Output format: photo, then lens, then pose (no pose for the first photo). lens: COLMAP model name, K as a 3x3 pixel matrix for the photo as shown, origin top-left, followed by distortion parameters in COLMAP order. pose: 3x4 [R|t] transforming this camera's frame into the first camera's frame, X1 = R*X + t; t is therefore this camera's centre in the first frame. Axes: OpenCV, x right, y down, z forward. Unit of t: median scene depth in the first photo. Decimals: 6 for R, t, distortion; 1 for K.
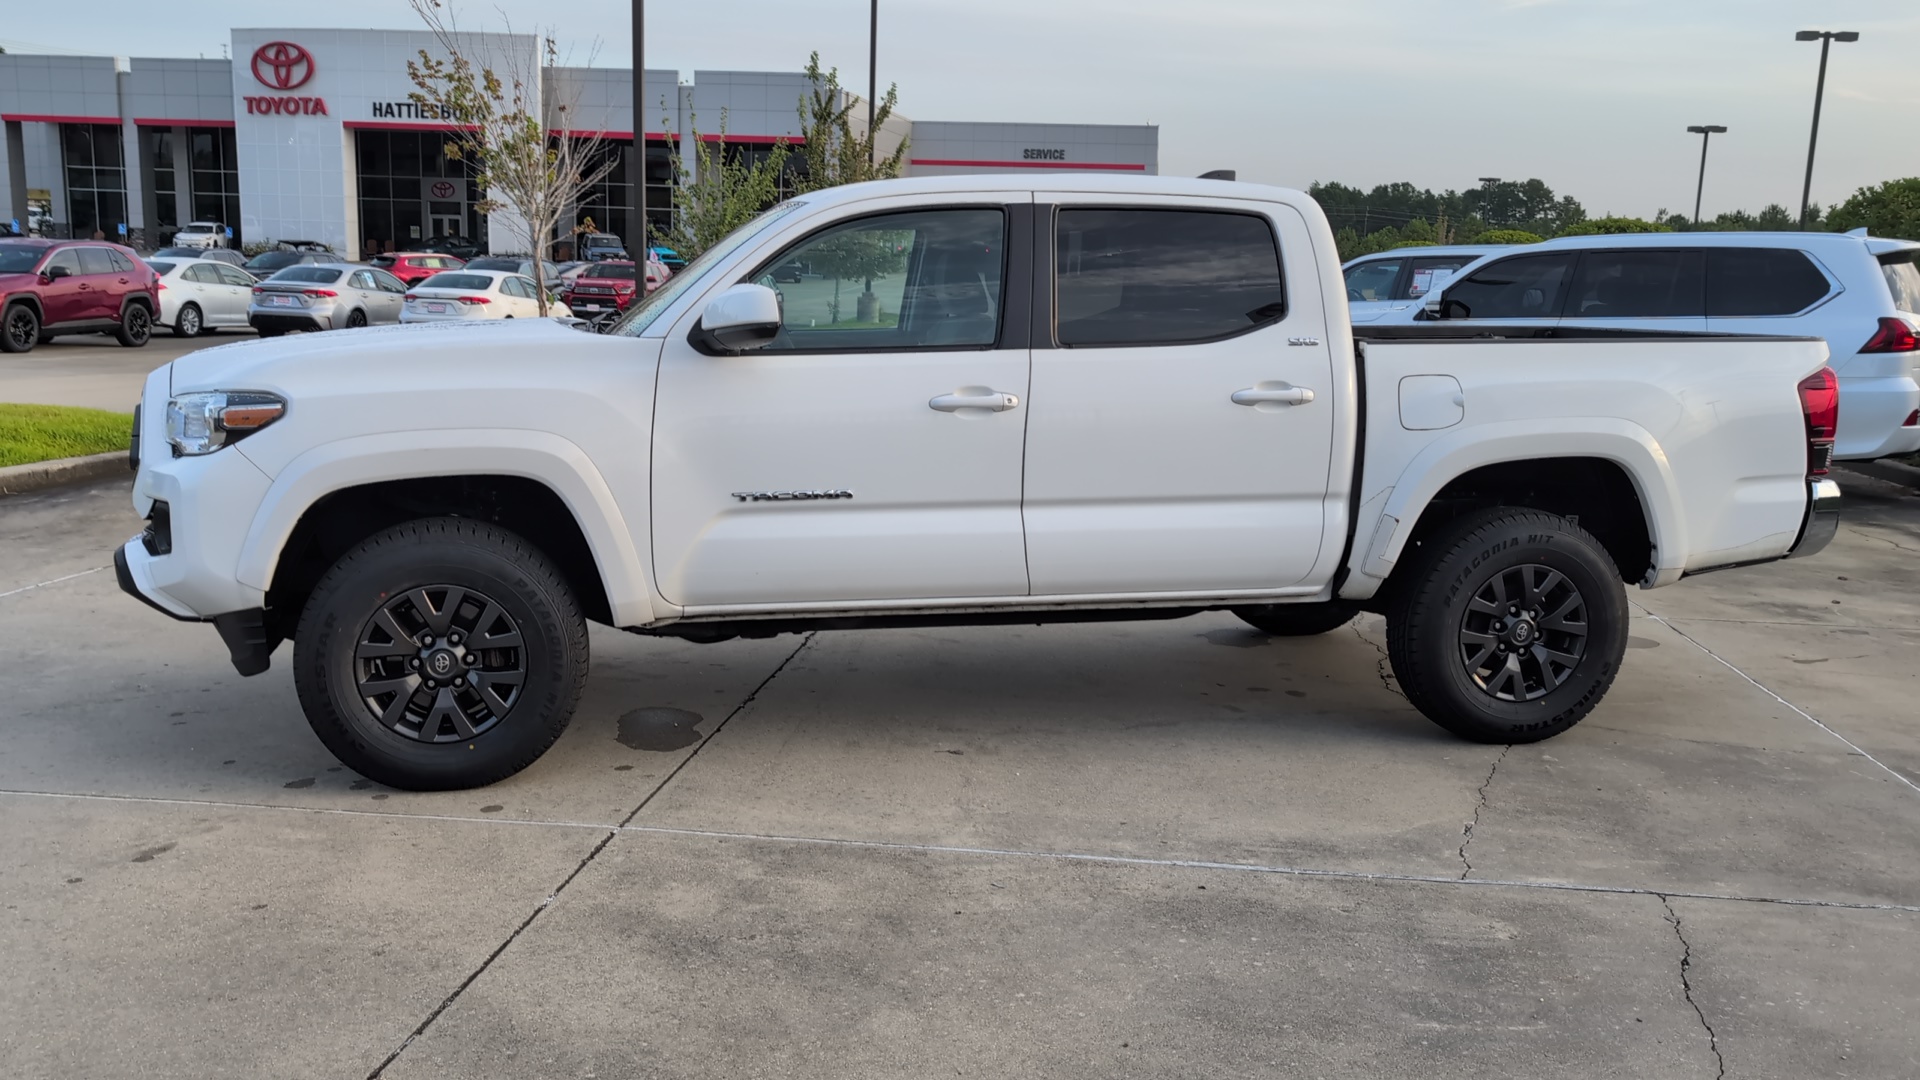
lens RADIAL K [[1602.9, 0, 961.1], [0, 1602.9, 572.1], [0, 0, 1]] dist [0.045108, -0.075480]
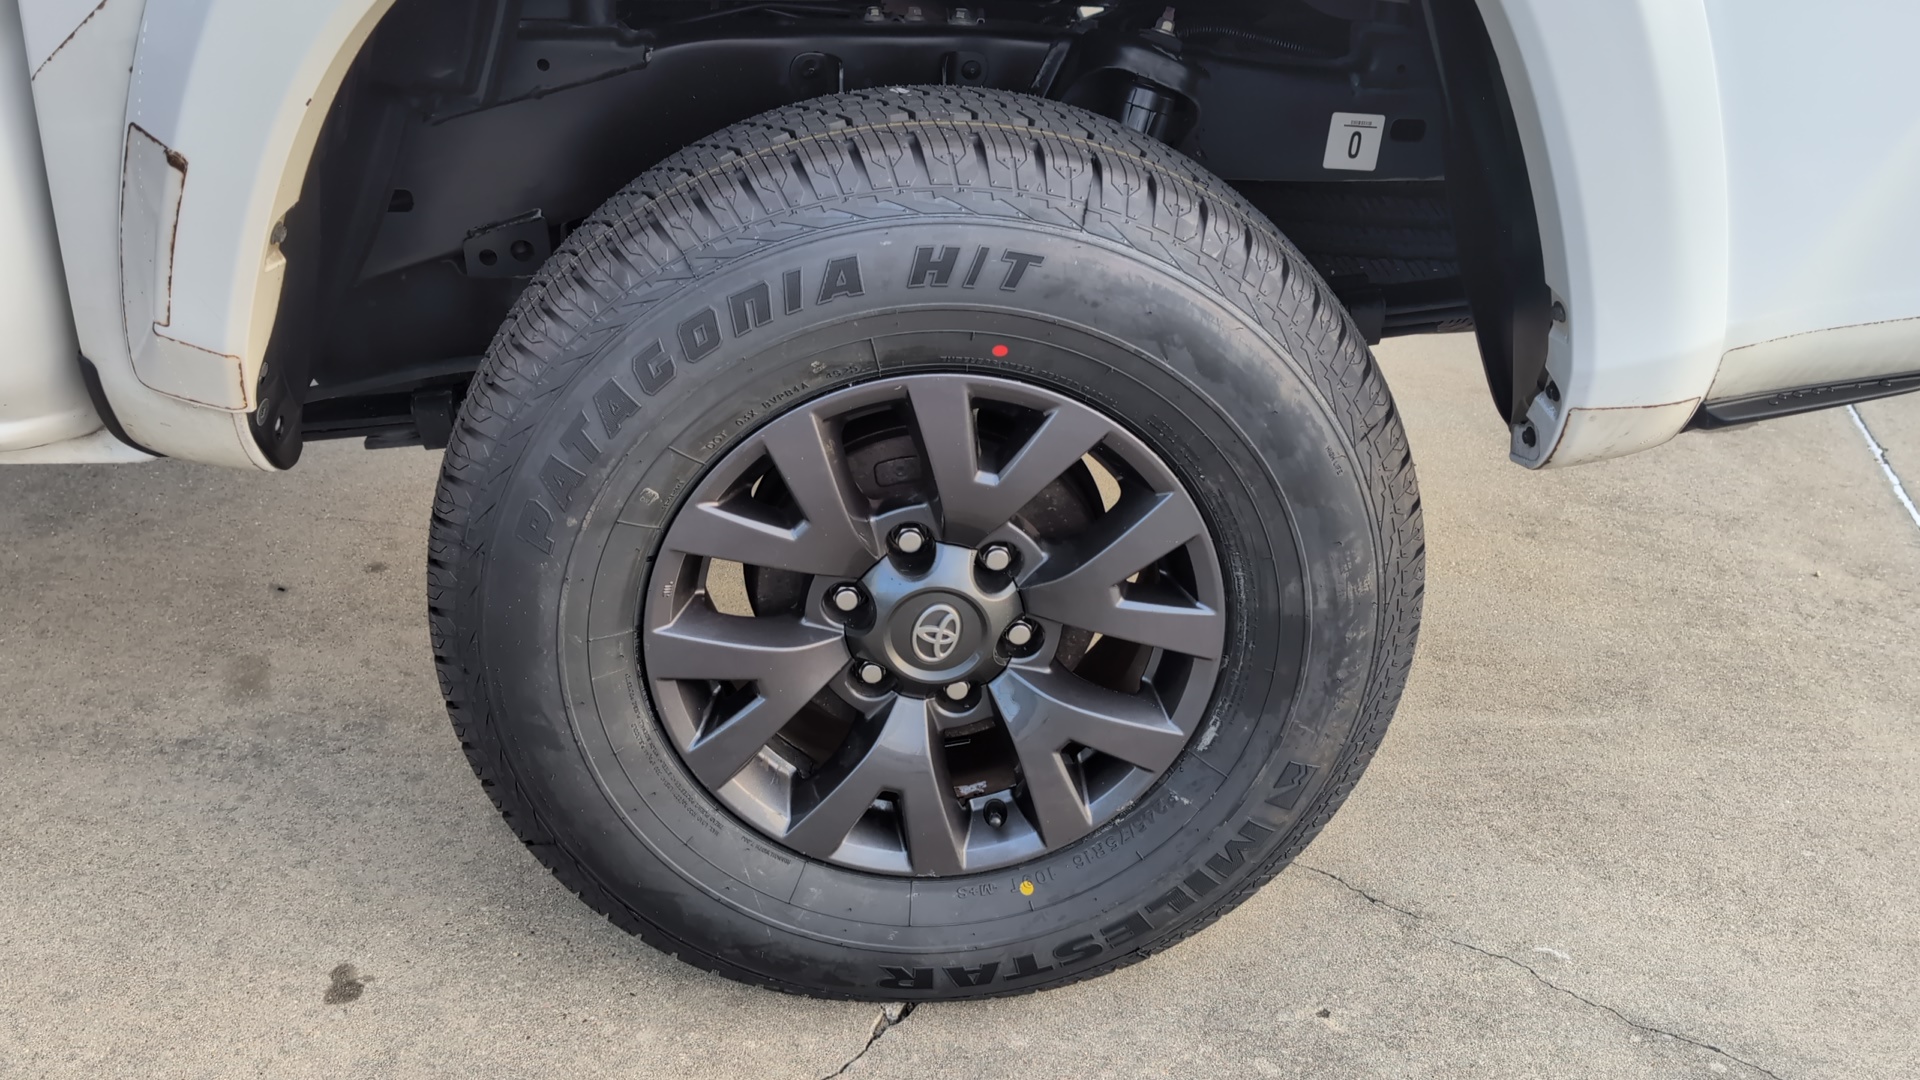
lens RADIAL K [[1617.9, 0, 960.0], [0, 1617.9, 540.0], [0, 0, 1]] dist [0.005366, 0.010550]
pose [[0.990094, 0.078102, -0.116680, 0.373520], [-0.039767, 0.952971, 0.300441, -0.048729], [0.134658, -0.292824, 0.946637, 0.763428]]
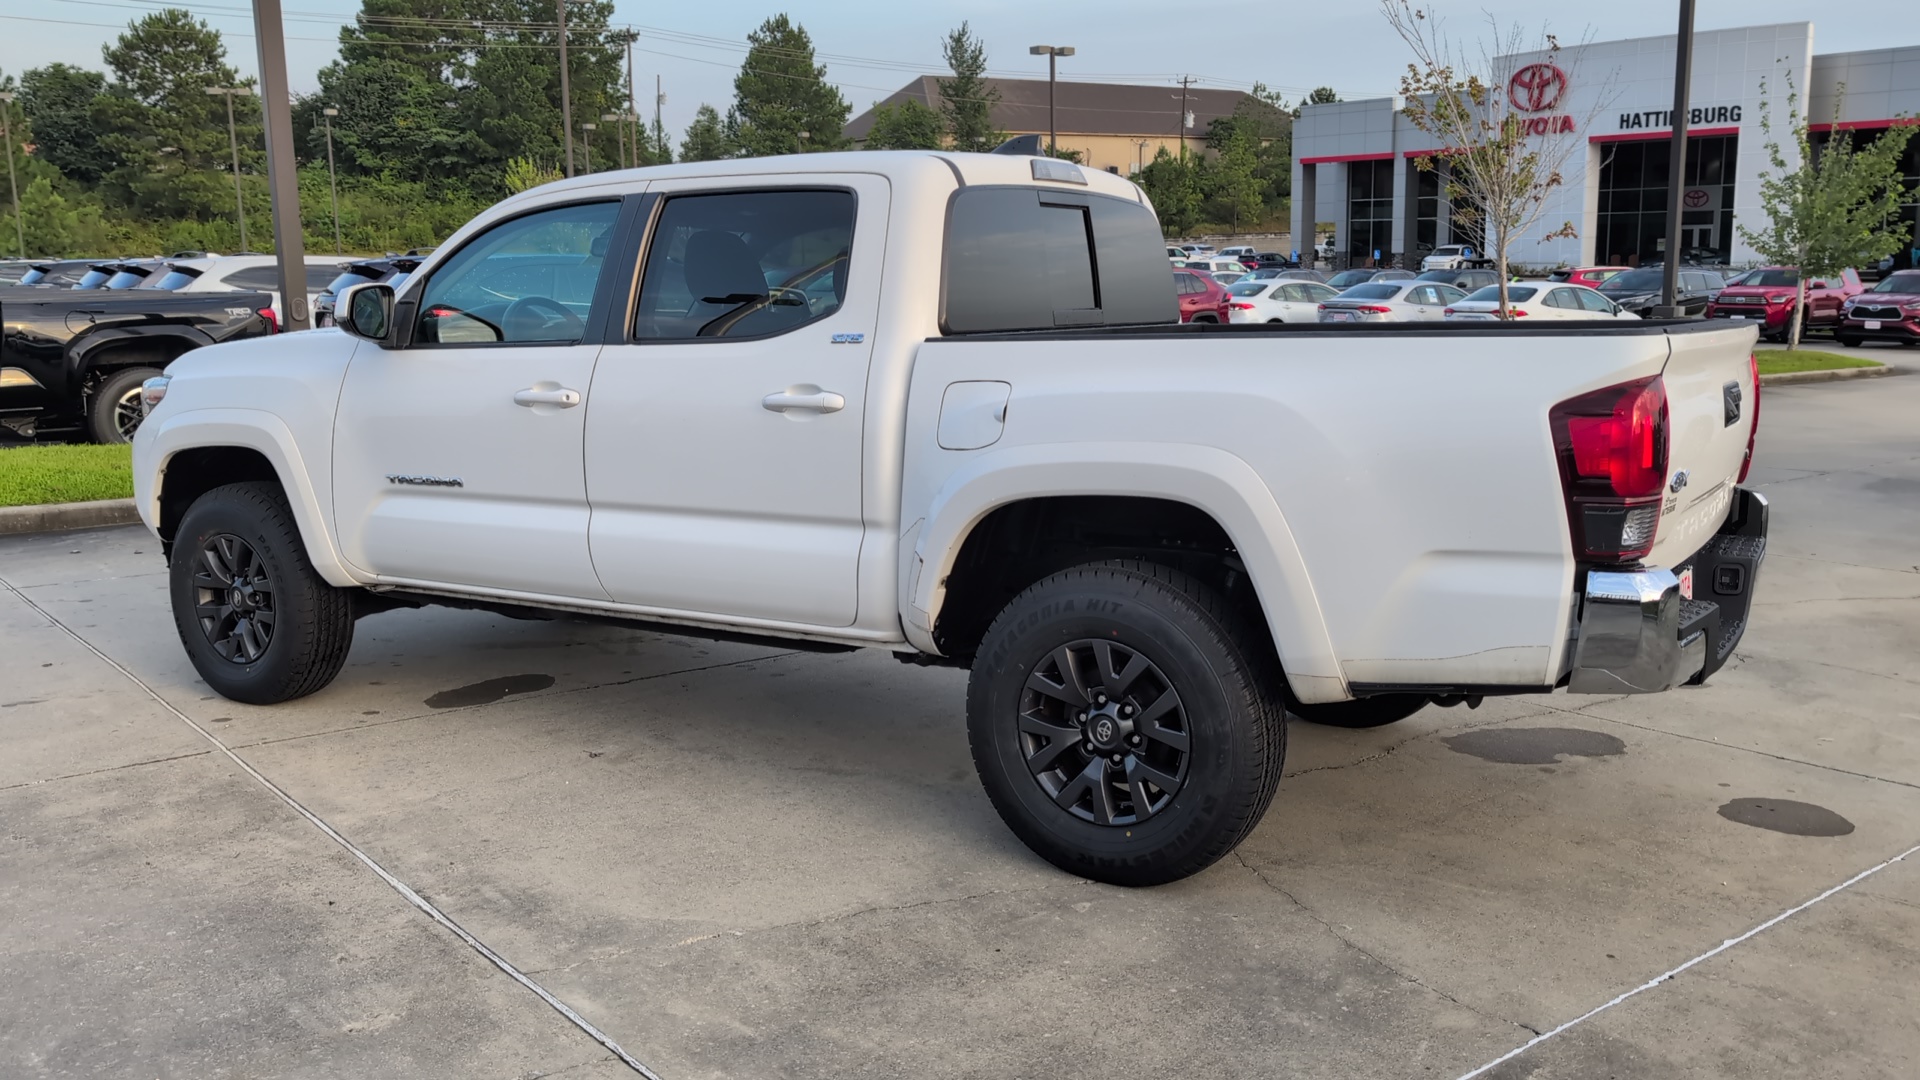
lens RADIAL K [[1602.9, 0, 961.1], [0, 1602.9, 572.1], [0, 0, 1]] dist [0.045108, -0.075480]
pose [[0.717260, 0.095653, -0.690210, 0.789008], [-0.102890, 0.994214, 0.030861, -0.050051], [0.689168, 0.048881, 0.722951, 0.415436]]
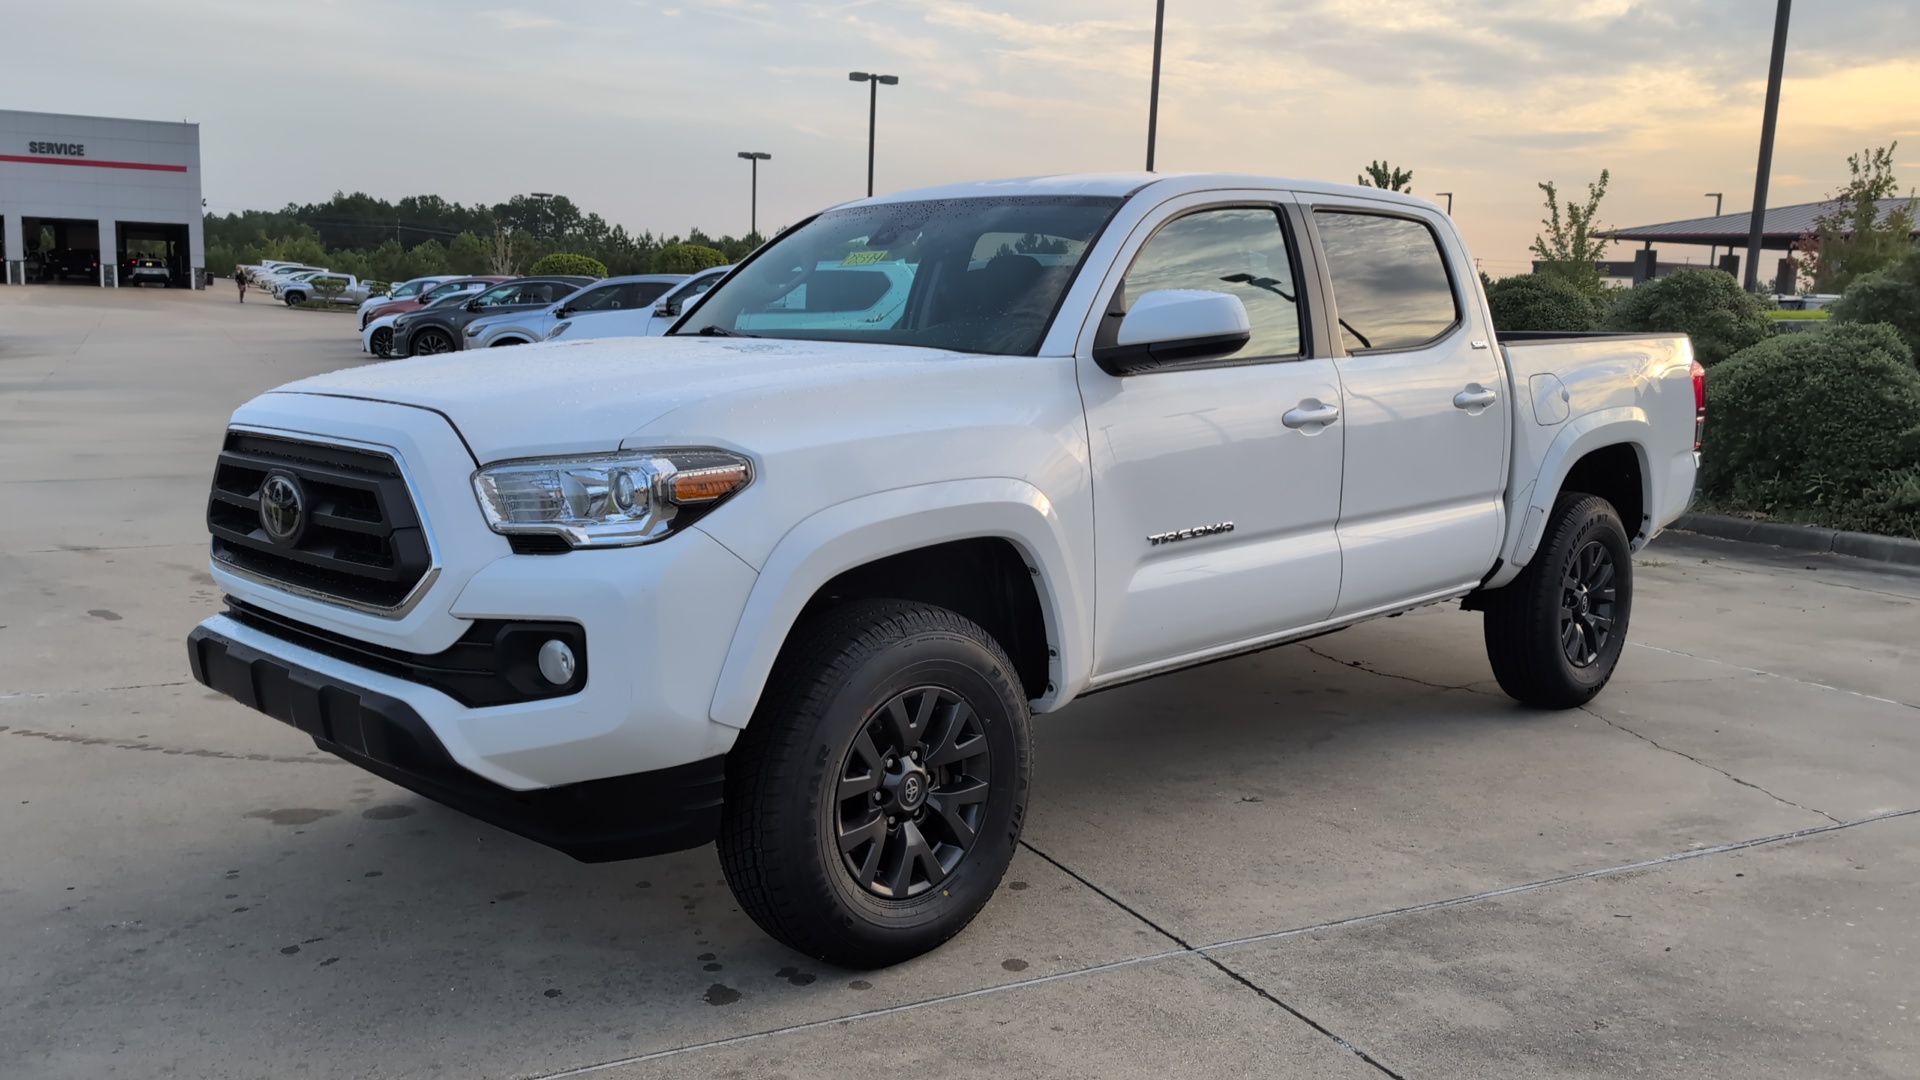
lens RADIAL K [[1617.9, 0, 960.0], [0, 1617.9, 540.0], [0, 0, 1]] dist [0.005366, 0.010550]
pose [[0.835475, -0.086443, 0.542687, -0.602156], [0.101838, 0.994800, 0.001677, -0.051204], [-0.540010, 0.053865, 0.839933, 0.290165]]
